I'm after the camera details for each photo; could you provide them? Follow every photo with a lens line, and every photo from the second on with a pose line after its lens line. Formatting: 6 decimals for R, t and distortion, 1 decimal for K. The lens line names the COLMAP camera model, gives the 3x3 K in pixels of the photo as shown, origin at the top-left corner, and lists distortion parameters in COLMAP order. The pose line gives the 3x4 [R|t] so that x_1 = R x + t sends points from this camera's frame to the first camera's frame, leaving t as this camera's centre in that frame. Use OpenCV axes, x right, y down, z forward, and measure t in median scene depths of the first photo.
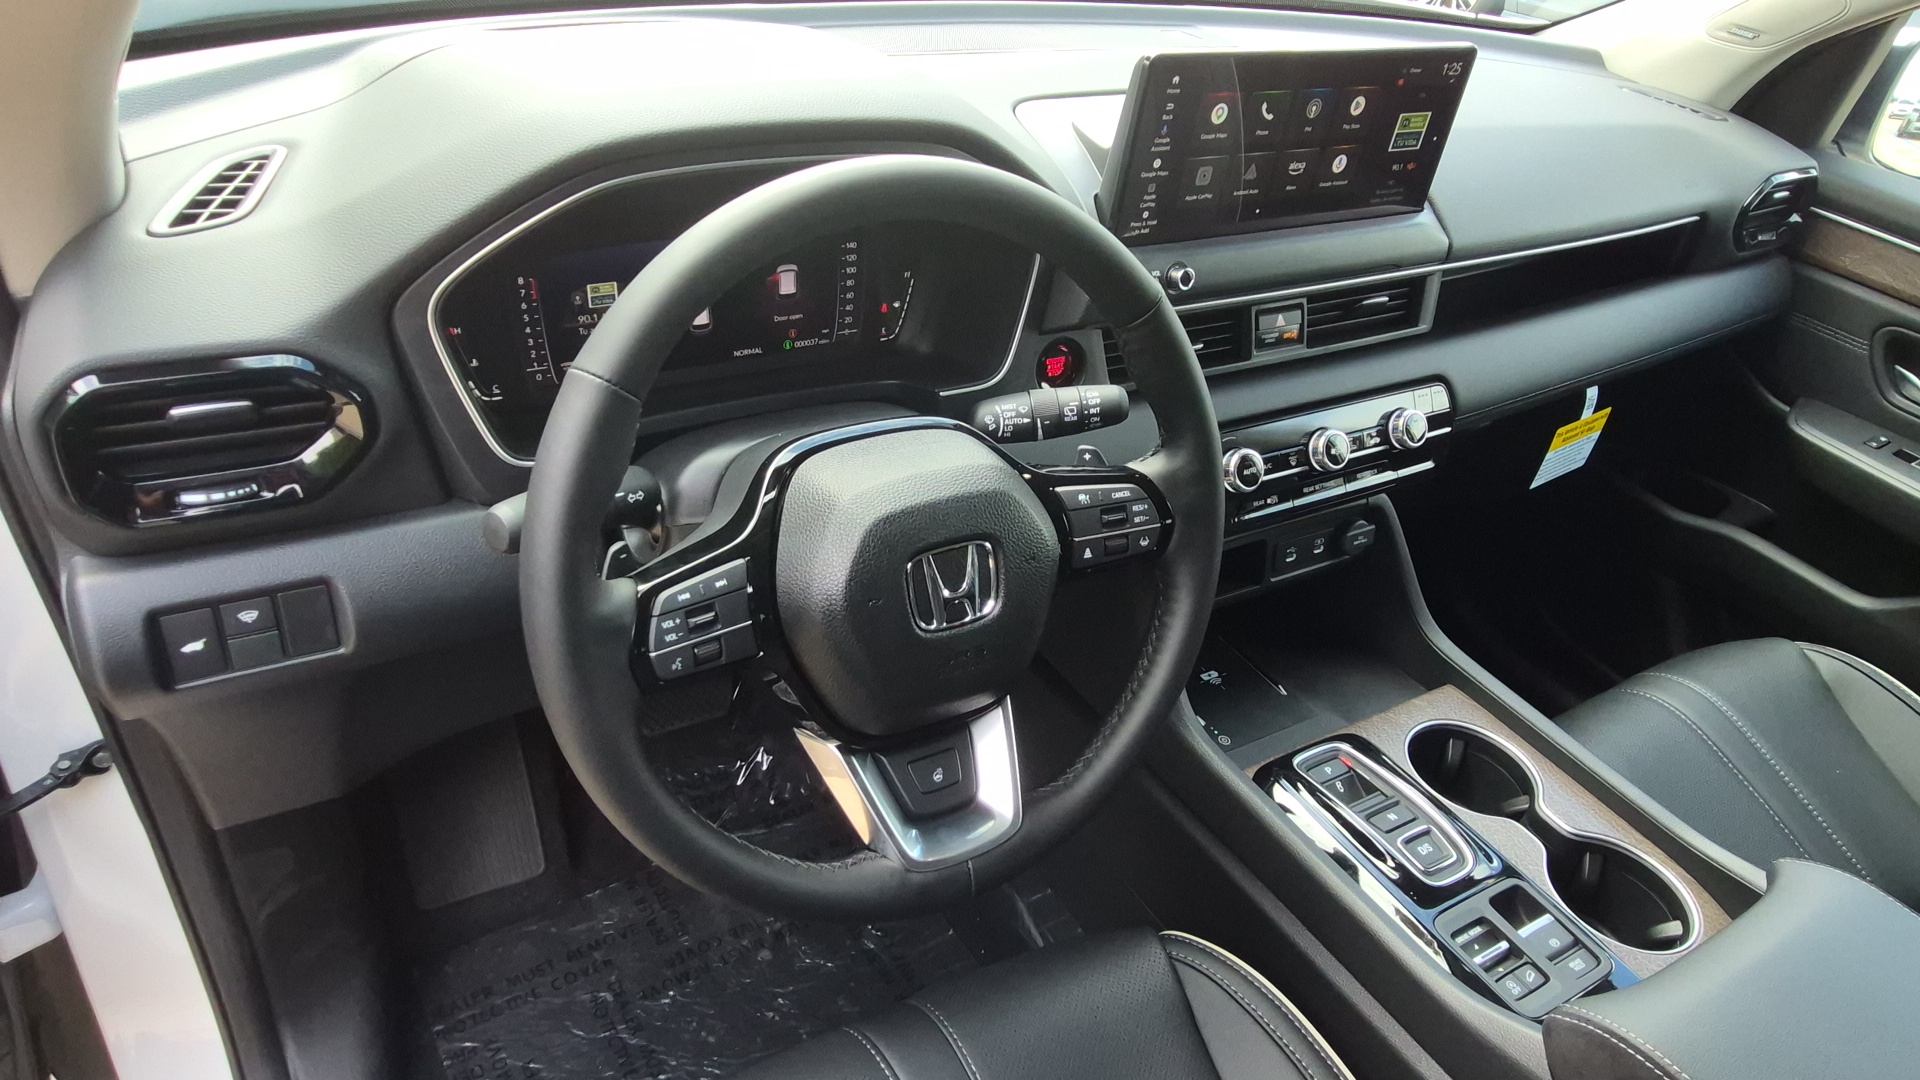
lens RADIAL K [[1201.8, 0, 959.0], [0, 1201.8, 522.1], [0, 0, 1]] dist [-0.005904, -0.009475]
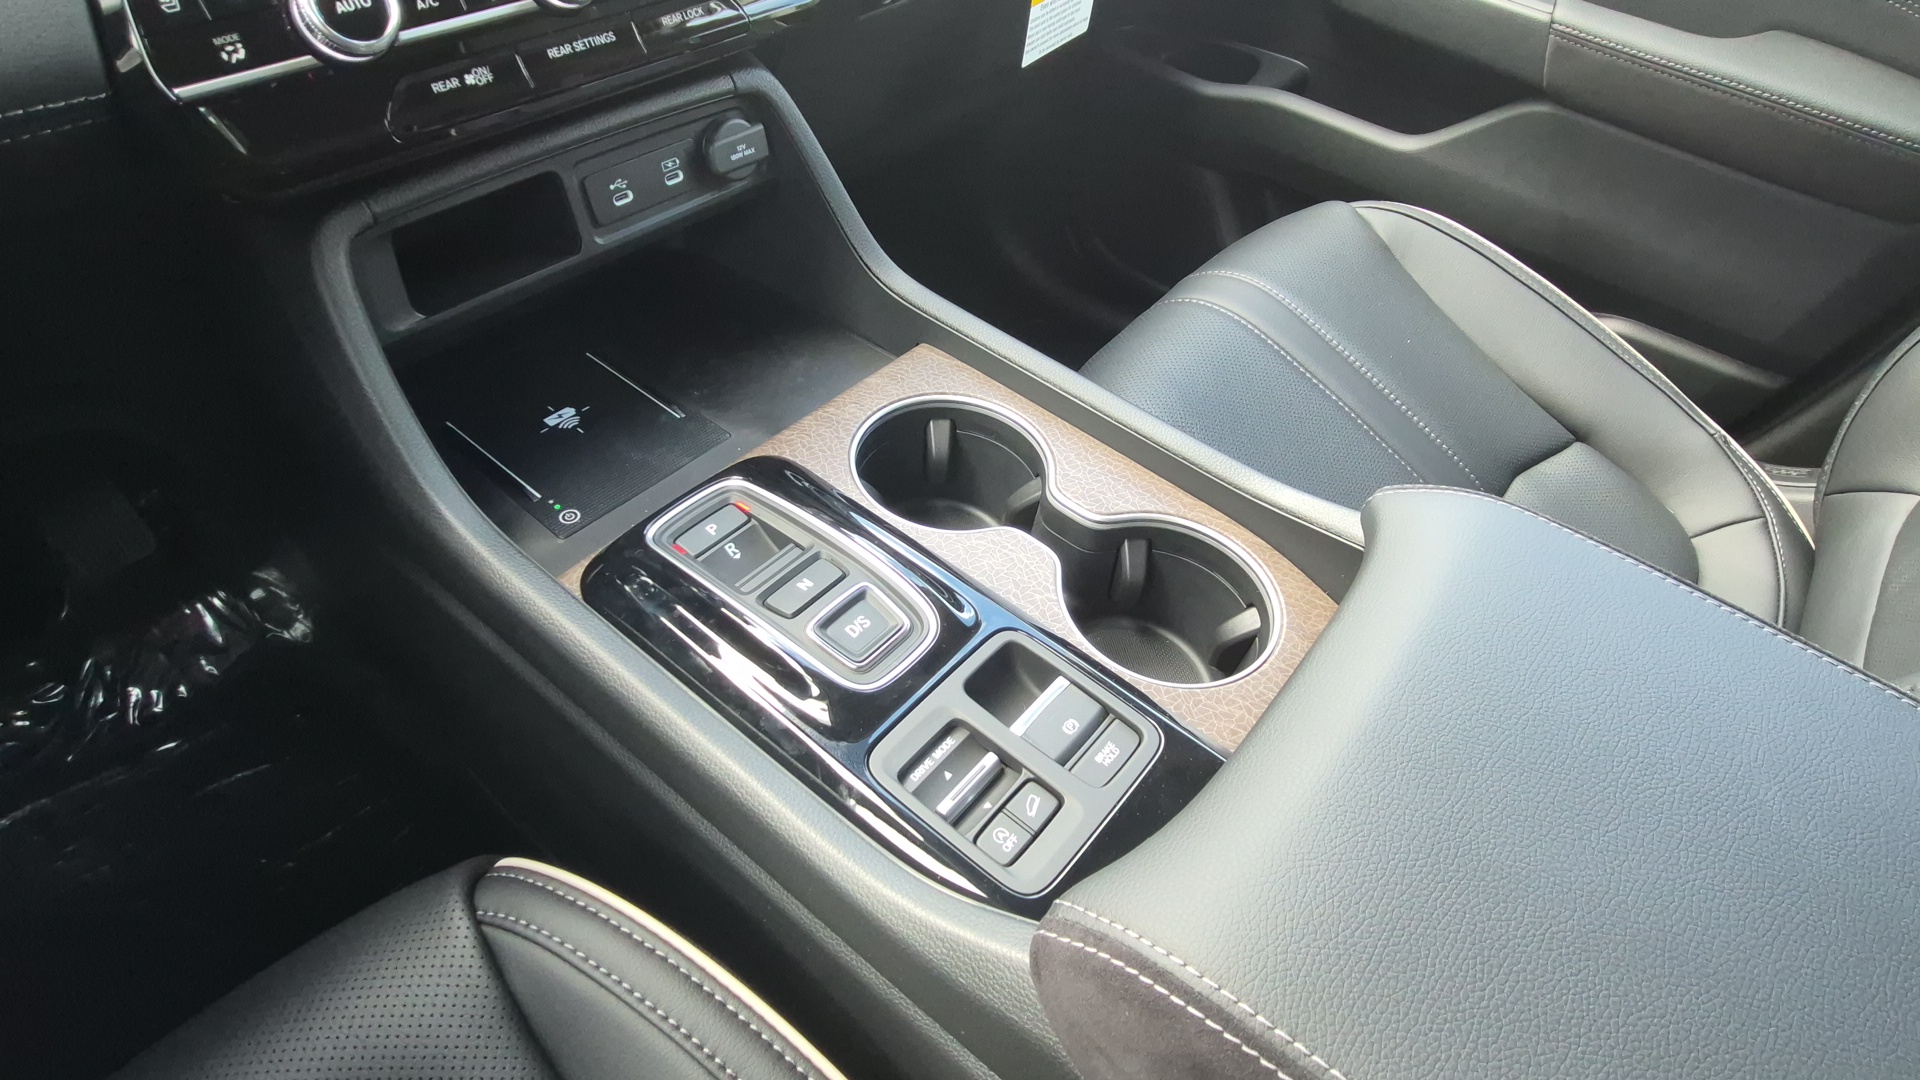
lens RADIAL K [[1012.6, 0, 962.8], [0, 1012.6, 525.1], [0, 0, 1]] dist [-0.016130, 0.001924]
pose [[0.940748, -0.265984, 0.210345, 0.339885], [0.205876, 0.940881, 0.268995, 0.099325], [-0.269458, -0.209752, 0.939892, 0.516787]]
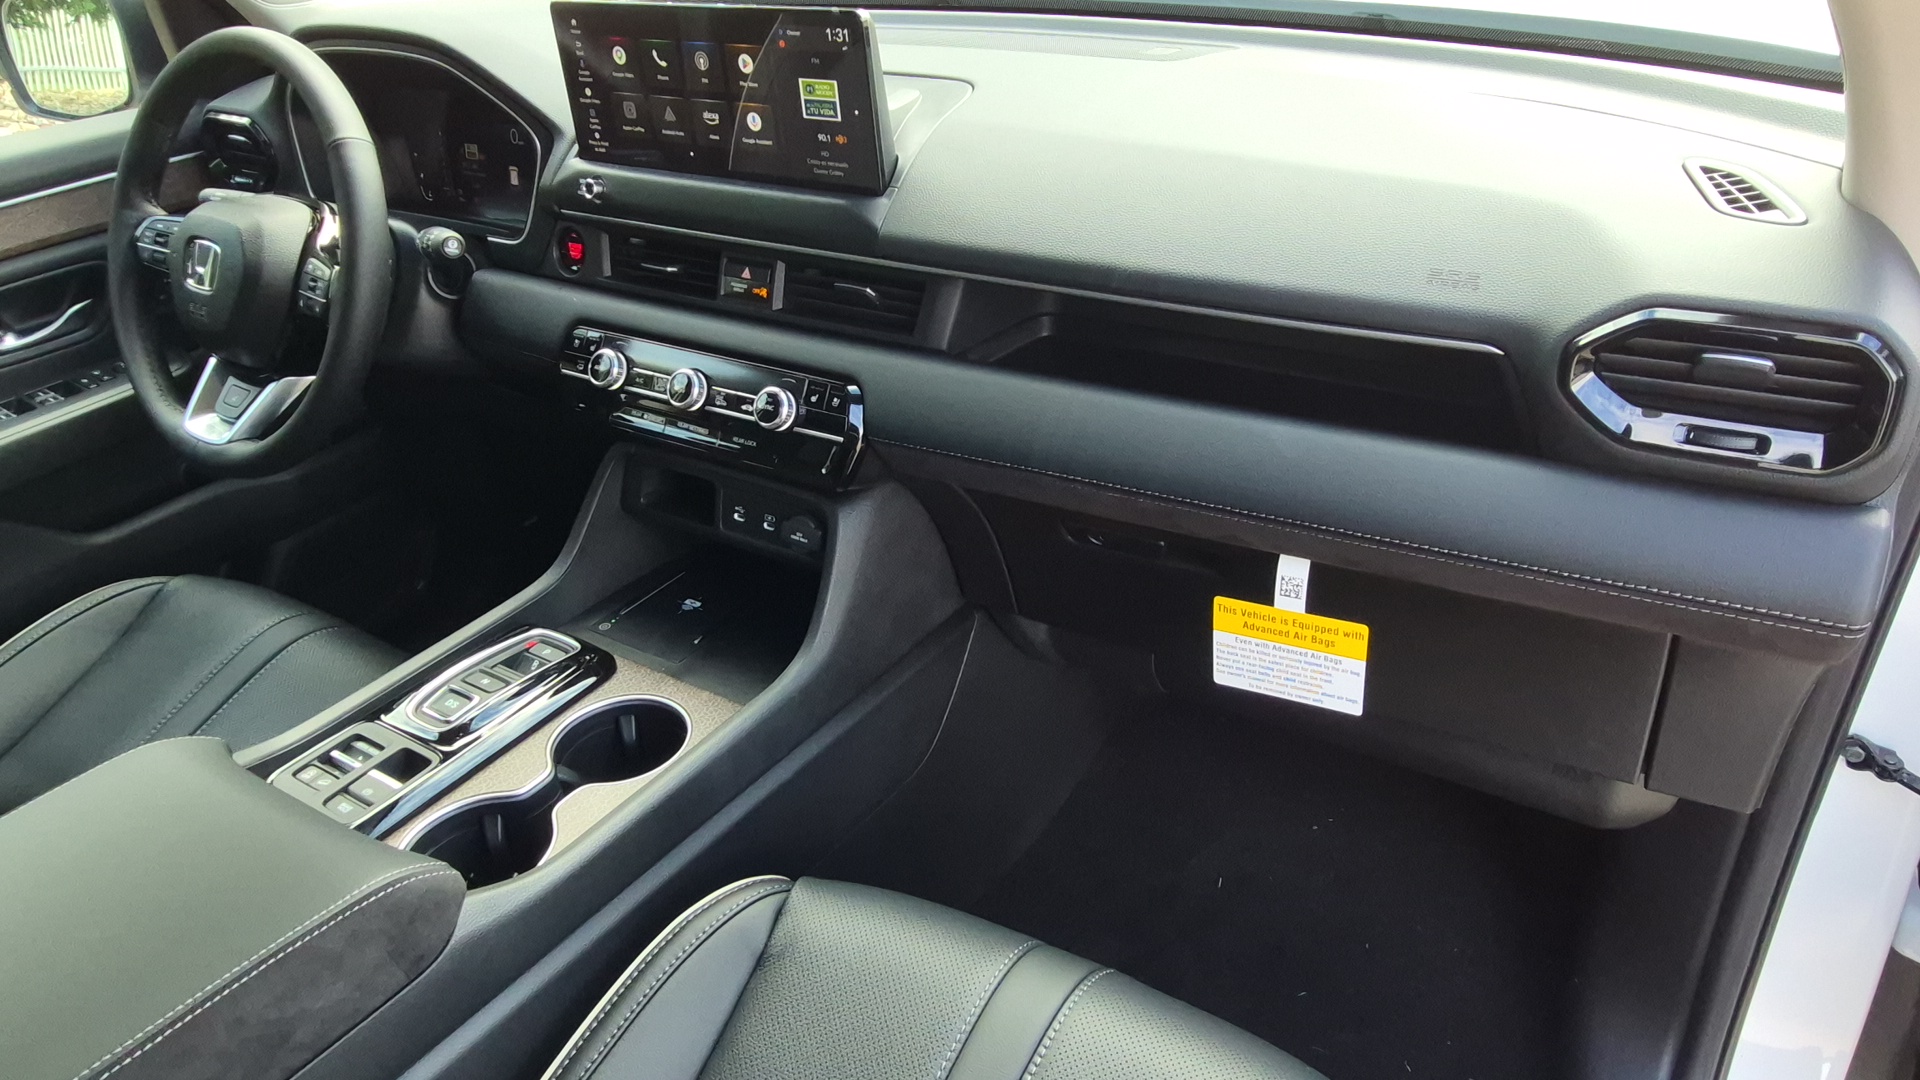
lens RADIAL K [[1323.7, 0, 942.2], [0, 1323.7, 549.3], [0, 0, 1]] dist [-0.024184, -0.000450]
pose [[0.432084, 0.333369, -0.837955, 1.520565], [-0.414694, 0.898552, 0.143643, -0.207595], [0.800832, 0.285429, 0.526496, 0.667133]]
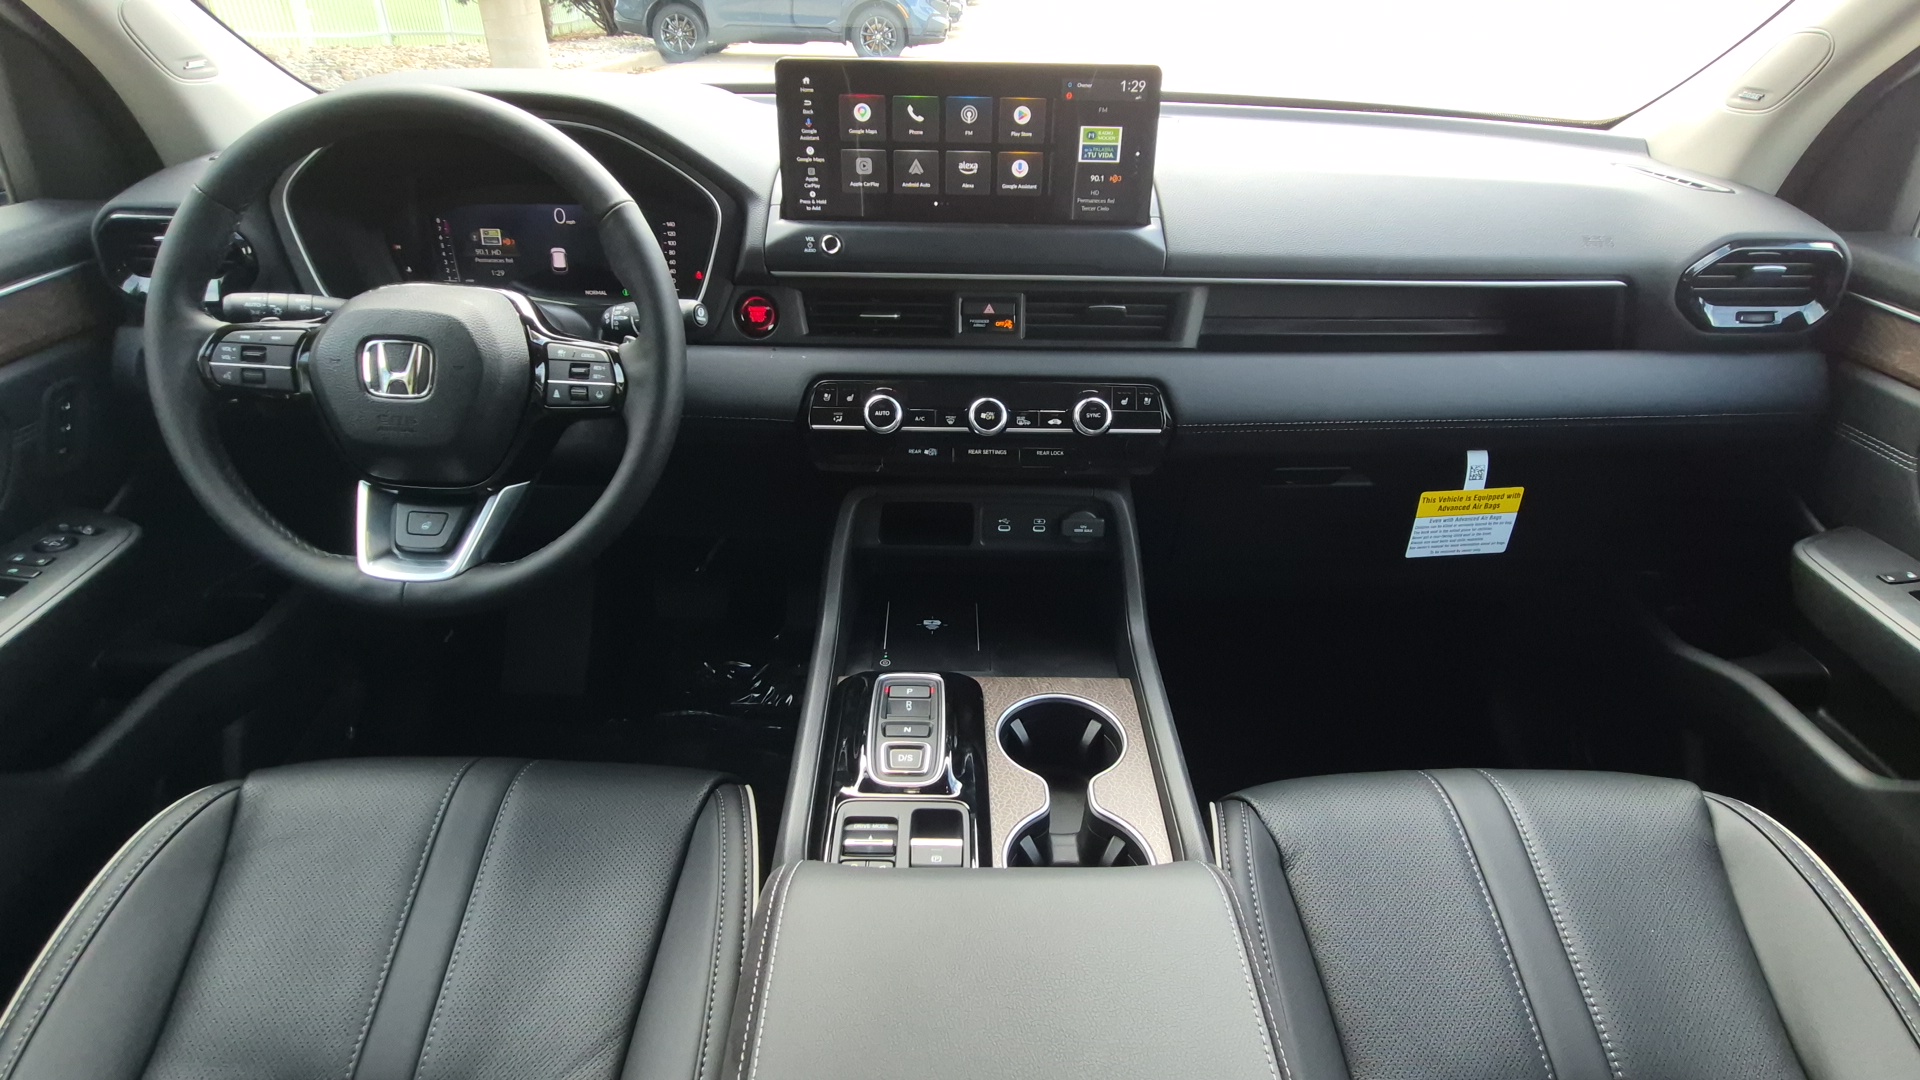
lens RADIAL K [[1012.6, 0, 973.7], [0, 1012.6, 526.9], [0, 0, 1]] dist [-0.016130, 0.001924]
pose [[0.865516, 0.158476, -0.475149, 0.827235], [-0.212751, 0.975118, -0.062311, 0.109766], [0.453452, 0.155019, 0.877696, 0.193573]]
